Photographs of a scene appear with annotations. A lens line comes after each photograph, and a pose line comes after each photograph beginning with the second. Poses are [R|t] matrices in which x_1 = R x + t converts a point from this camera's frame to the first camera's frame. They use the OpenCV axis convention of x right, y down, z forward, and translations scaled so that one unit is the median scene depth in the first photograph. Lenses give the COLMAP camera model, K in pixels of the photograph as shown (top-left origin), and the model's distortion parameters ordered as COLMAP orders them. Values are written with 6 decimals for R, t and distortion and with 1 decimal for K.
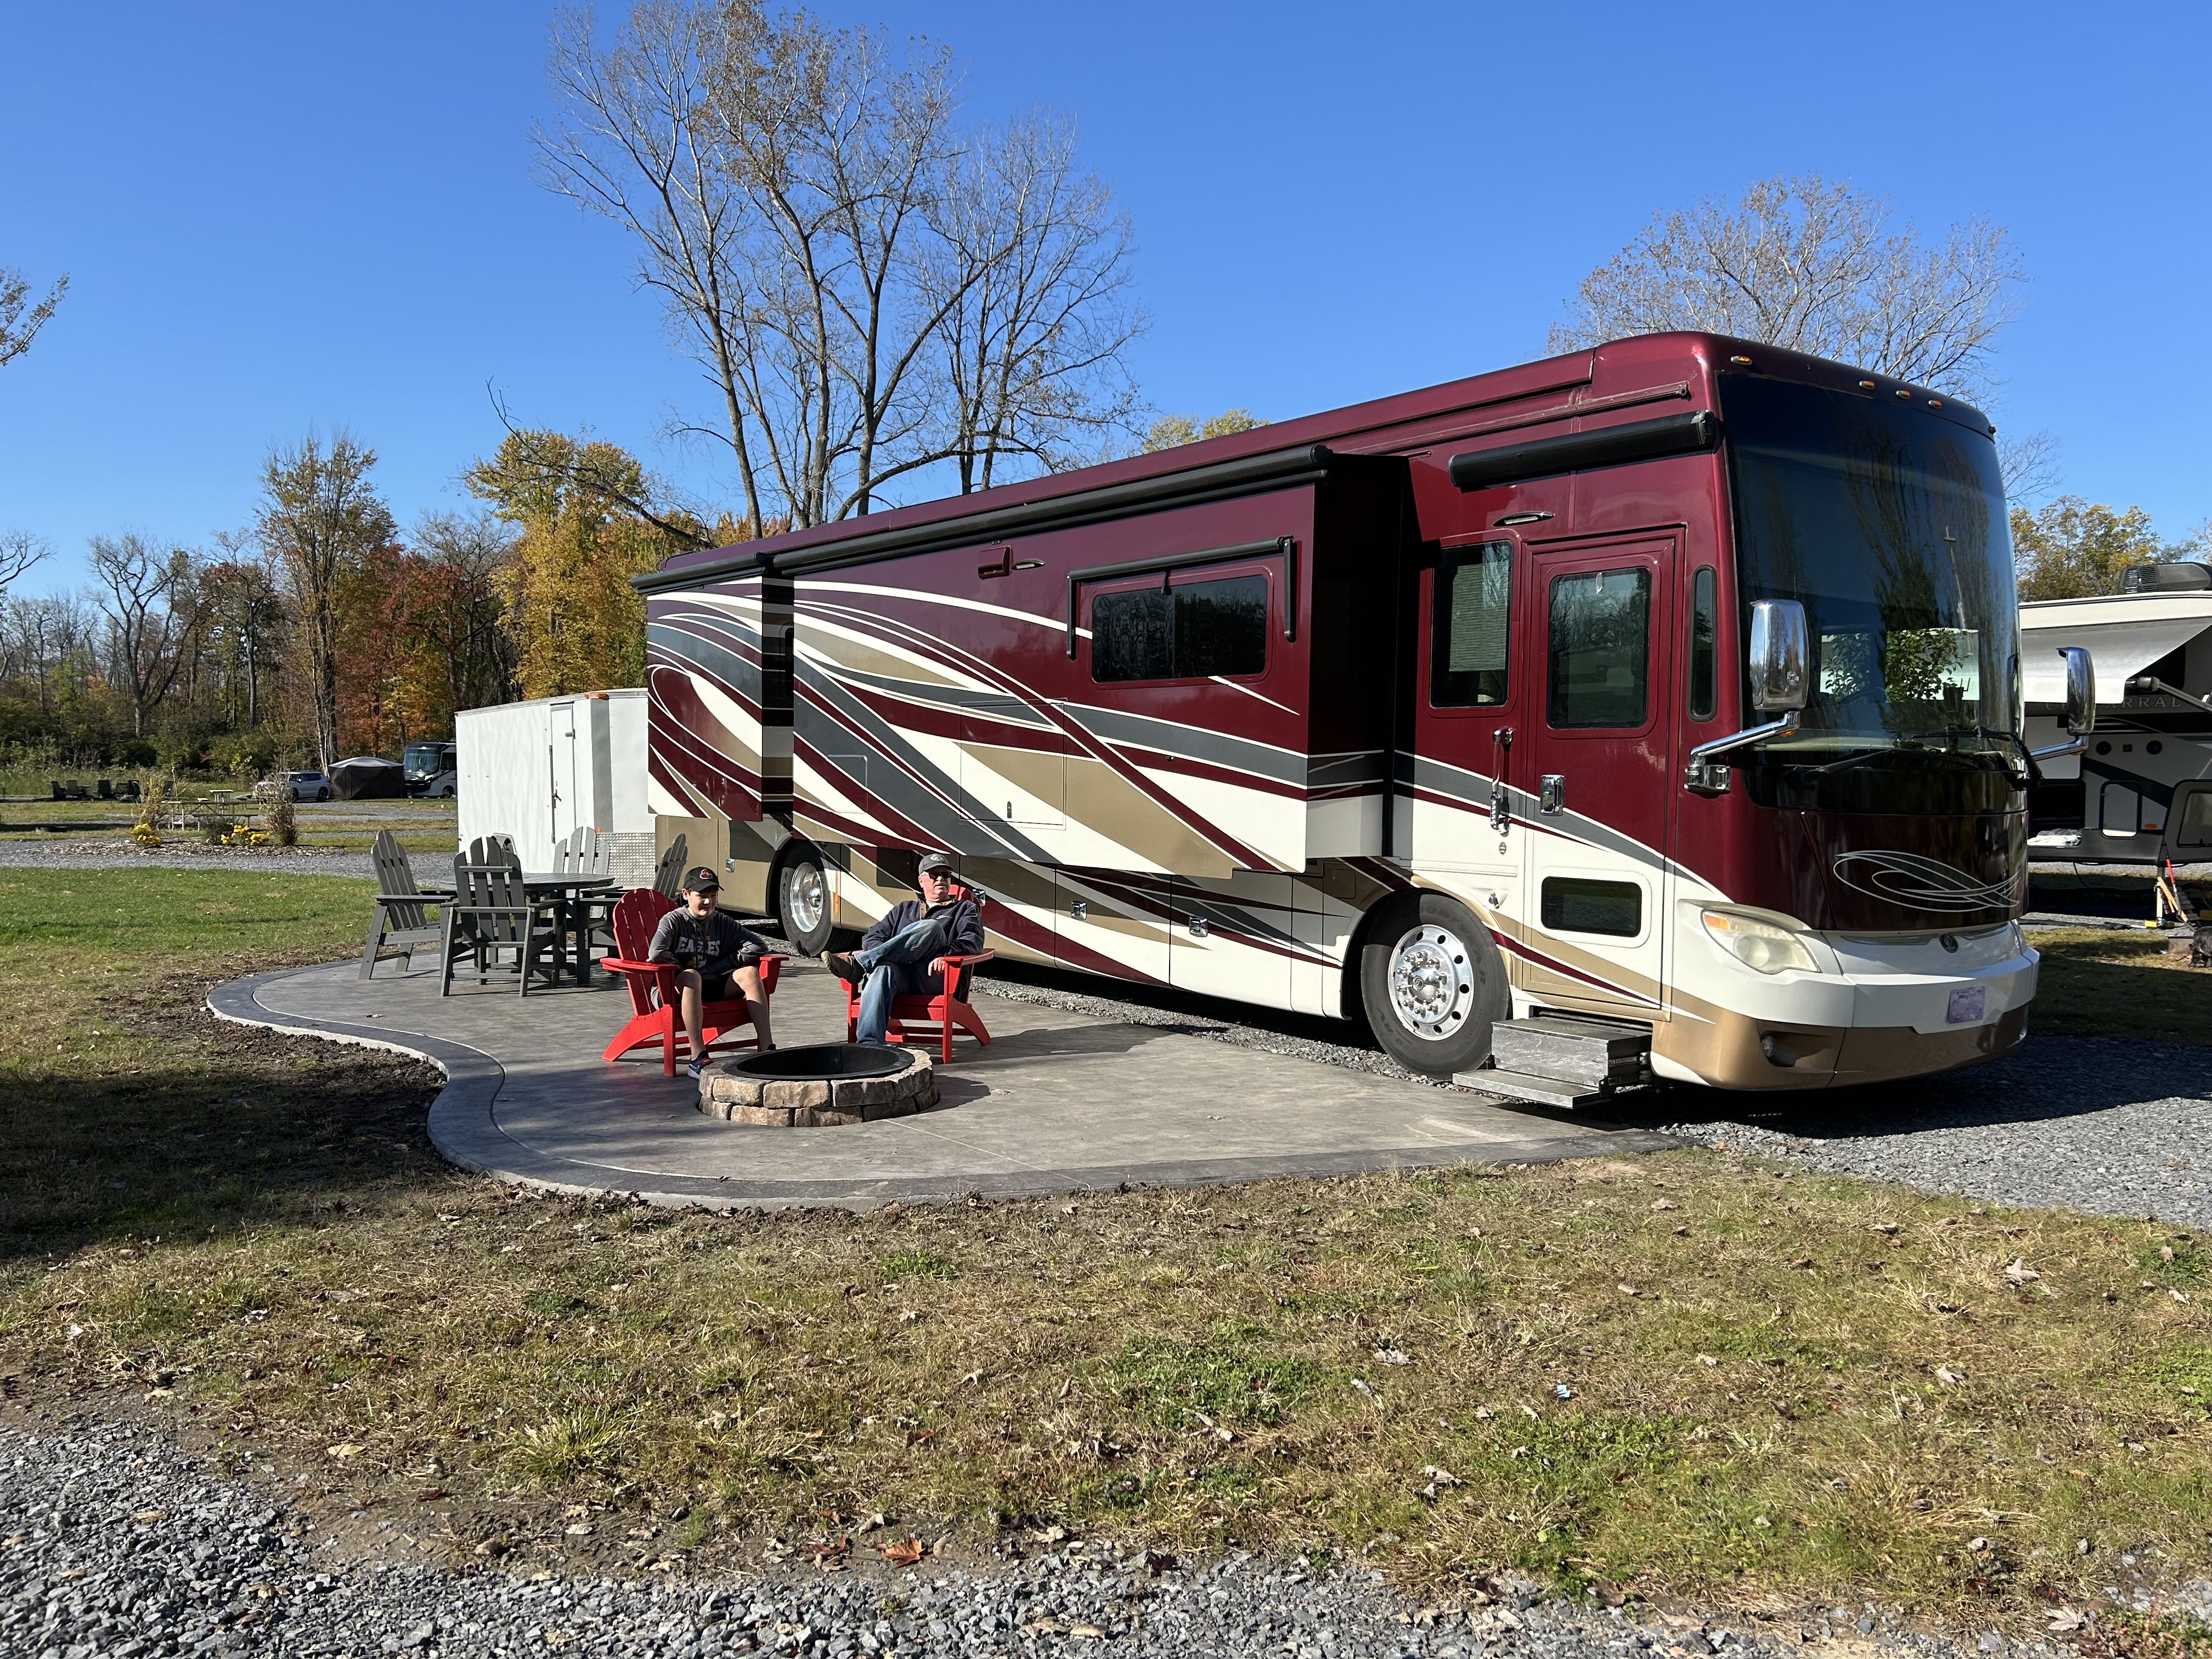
lens RADIAL K [[1673.8, 0, 1106.0], [0, 1673.8, 829.5], [0, 0, 1]] dist [0.049644, -0.055173]
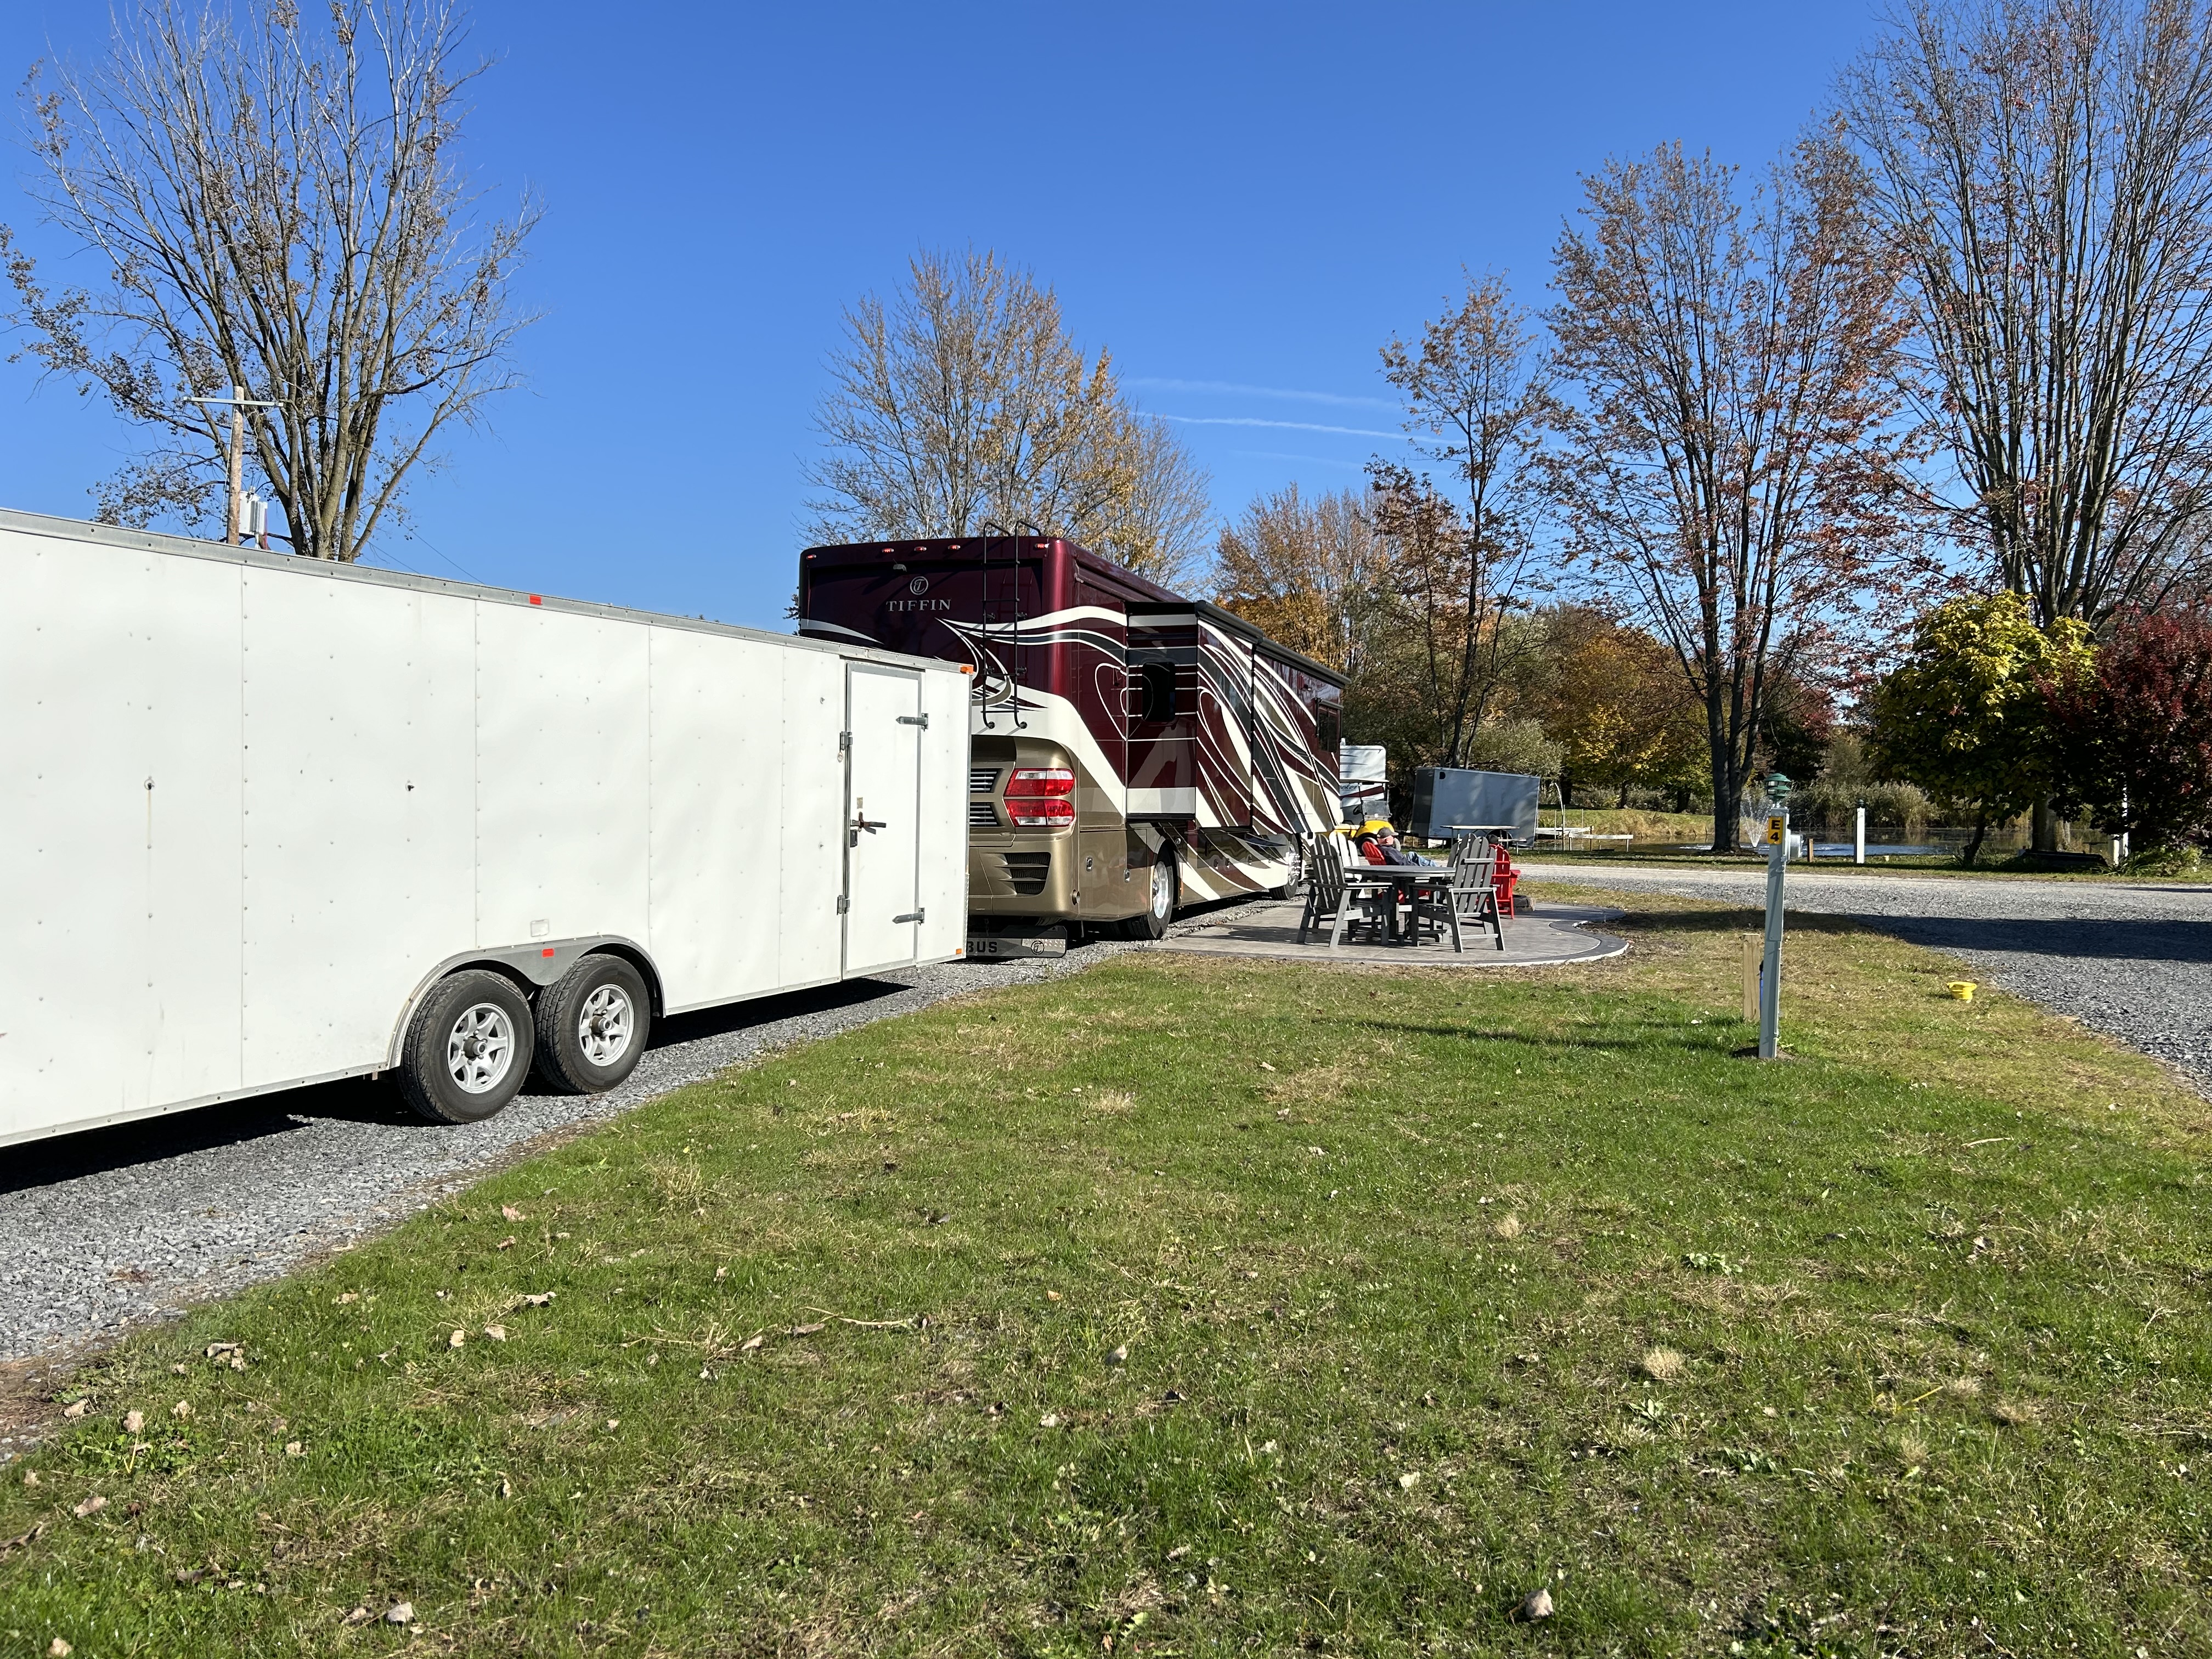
lens RADIAL K [[1673.8, 0, 1106.0], [0, 1673.8, 829.5], [0, 0, 1]] dist [0.049644, -0.055173]
pose [[-0.543672, -0.014466, 0.839173, -1.904355], [0.029214, 0.998919, 0.036146, -0.081544], [-0.838789, 0.044168, -0.542662, 2.799964]]
